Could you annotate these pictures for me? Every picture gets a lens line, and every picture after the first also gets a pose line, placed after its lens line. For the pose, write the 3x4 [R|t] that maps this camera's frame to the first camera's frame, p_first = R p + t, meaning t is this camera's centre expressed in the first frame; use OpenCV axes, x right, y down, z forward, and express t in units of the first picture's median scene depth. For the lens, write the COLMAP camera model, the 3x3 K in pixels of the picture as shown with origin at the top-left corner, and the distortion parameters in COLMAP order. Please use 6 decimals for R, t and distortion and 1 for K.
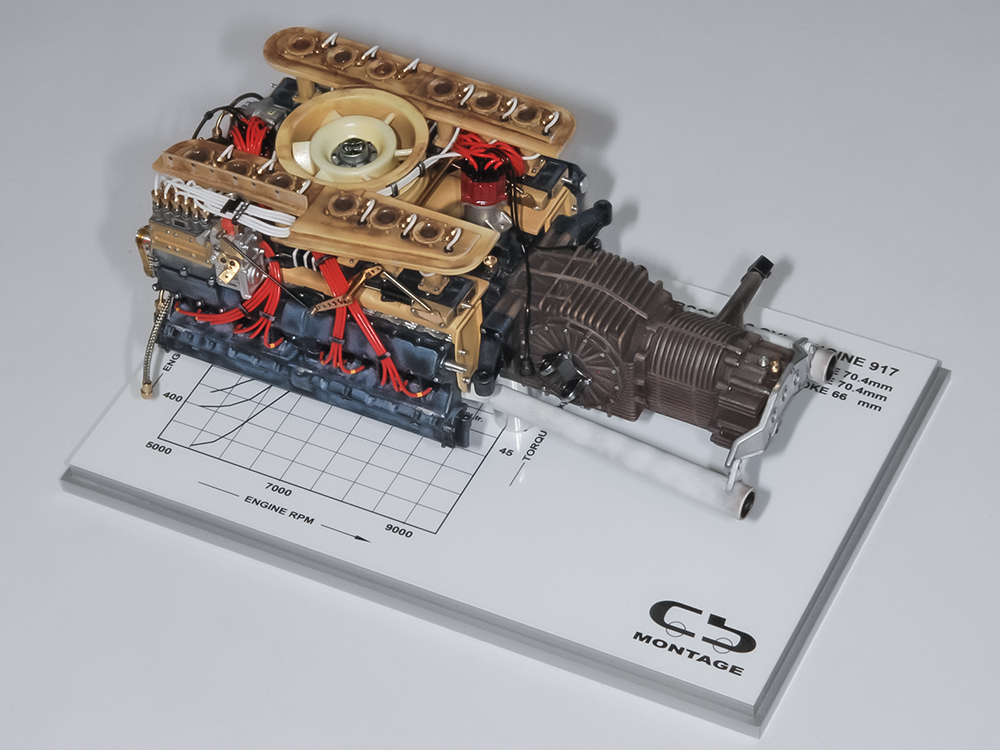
lens RADIAL K [[3047.3, 0, 500.0], [0, 3047.3, 375.0], [0, 0, 1]] dist [0.016276, 1.120566]
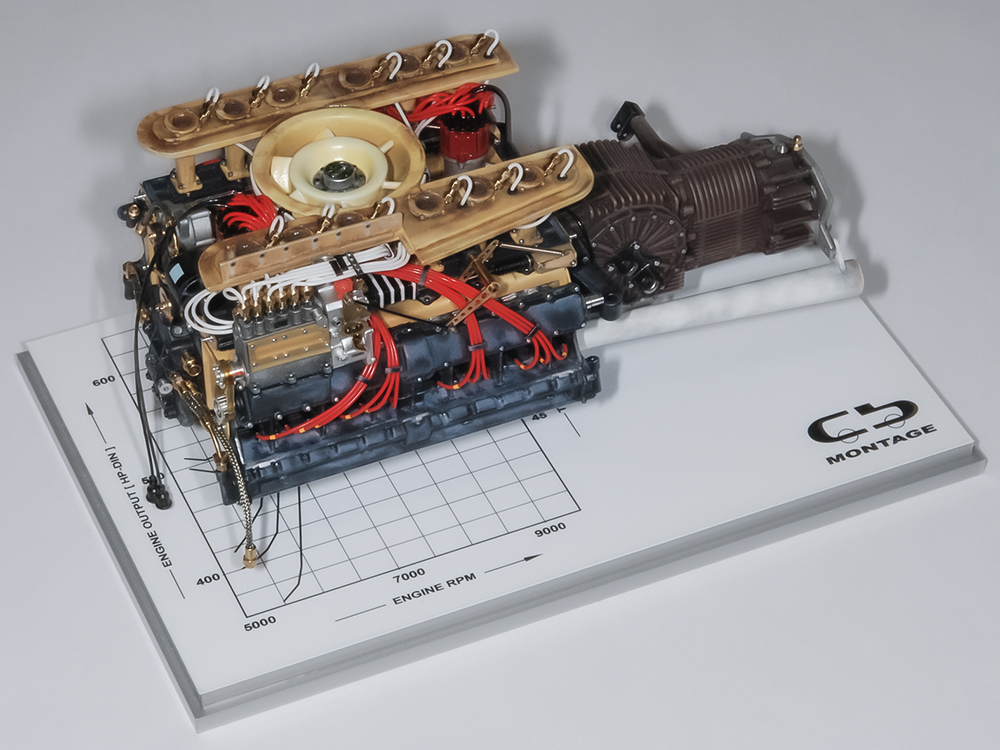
lens RADIAL K [[3204.8, 0, 500.0], [0, 3204.8, 375.0], [0, 0, 1]] dist [0.051866, 0.794307]
pose [[0.634184, -0.484372, 0.602657, -0.609281], [0.535256, 0.837513, 0.109875, -0.102433], [-0.557954, 0.252894, 0.790400, 0.251081]]
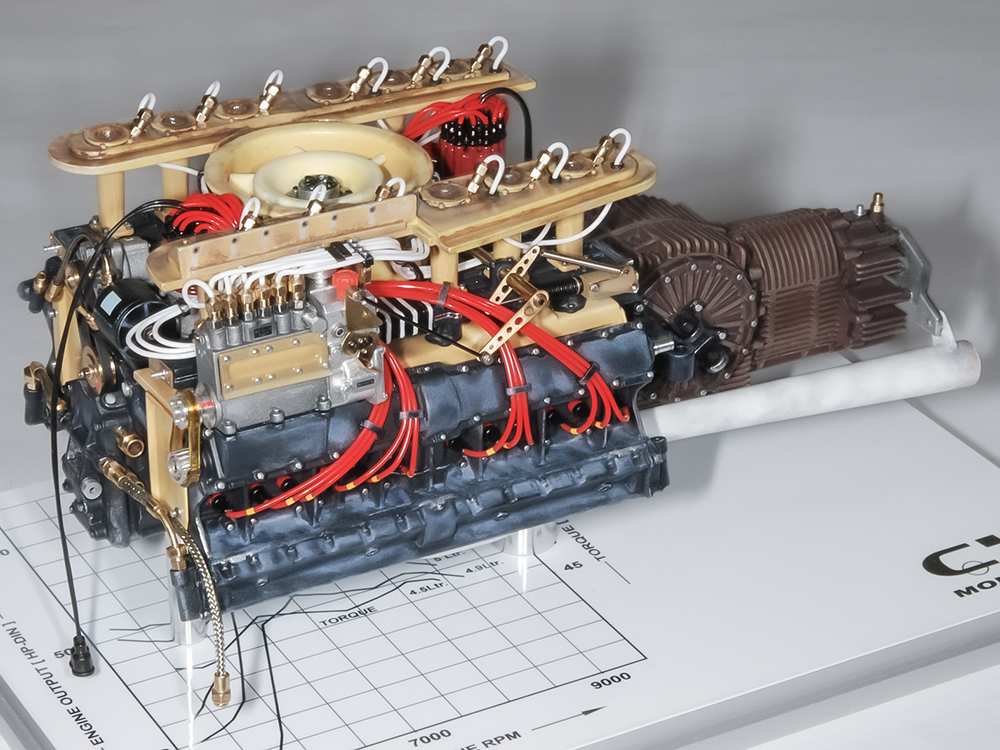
lens RADIAL K [[3047.3, 0, 500.0], [0, 3047.3, 375.0], [0, 0, 1]] dist [0.016276, 1.120566]
pose [[0.558450, -0.334392, 0.759155, -0.550702], [0.575402, 0.815353, -0.064132, 0.025805], [-0.597534, 0.472633, 0.647743, 0.559675]]
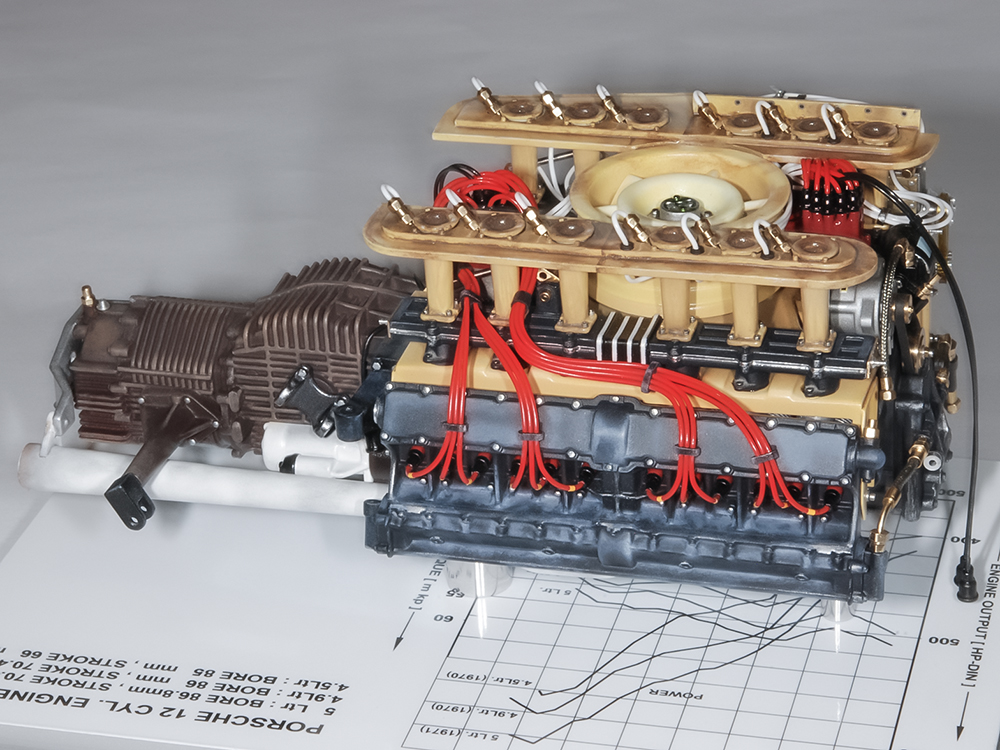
lens RADIAL K [[3011.1, 0, 500.0], [0, 3011.1, 375.0], [0, 0, 1]] dist [-0.058995, 0.758068]
pose [[-0.973665, 0.188101, -0.128821, 0.088103], [-0.075283, 0.268077, 0.960452, -0.721826], [0.215195, 0.944856, -0.246856, 1.196732]]
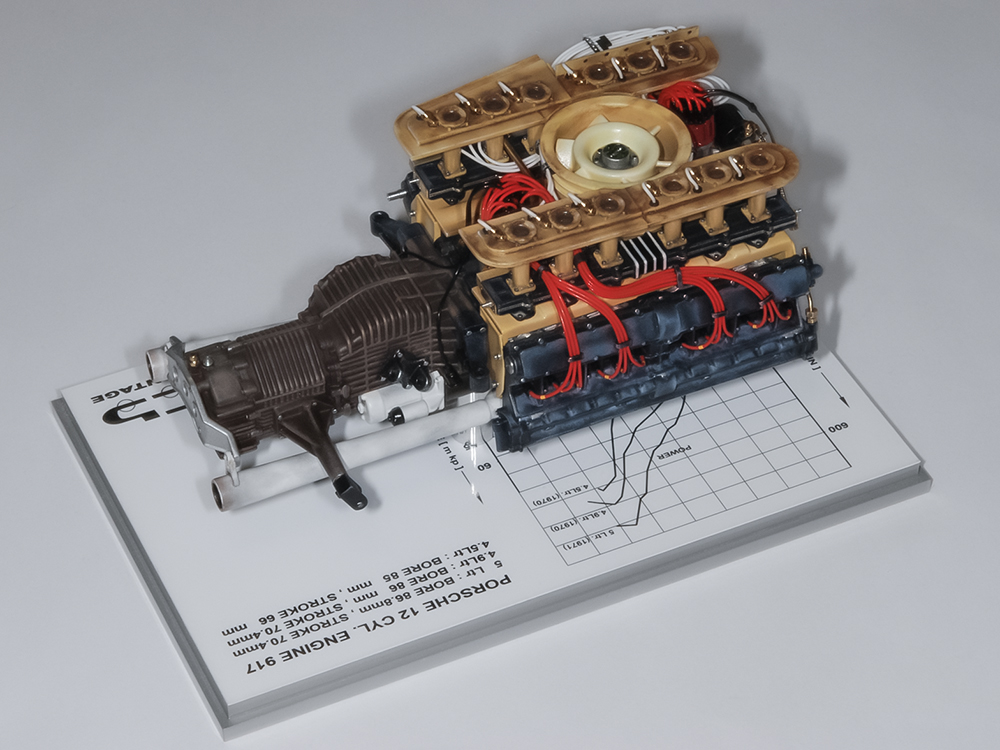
lens RADIAL K [[3047.3, 0, 500.0], [0, 3047.3, 375.0], [0, 0, 1]] dist [0.016276, 1.120566]
pose [[-0.620714, 0.580042, -0.527508, 0.553151], [-0.542643, 0.167798, 0.823032, -0.874974], [0.565908, 0.797117, 0.210601, 0.823503]]
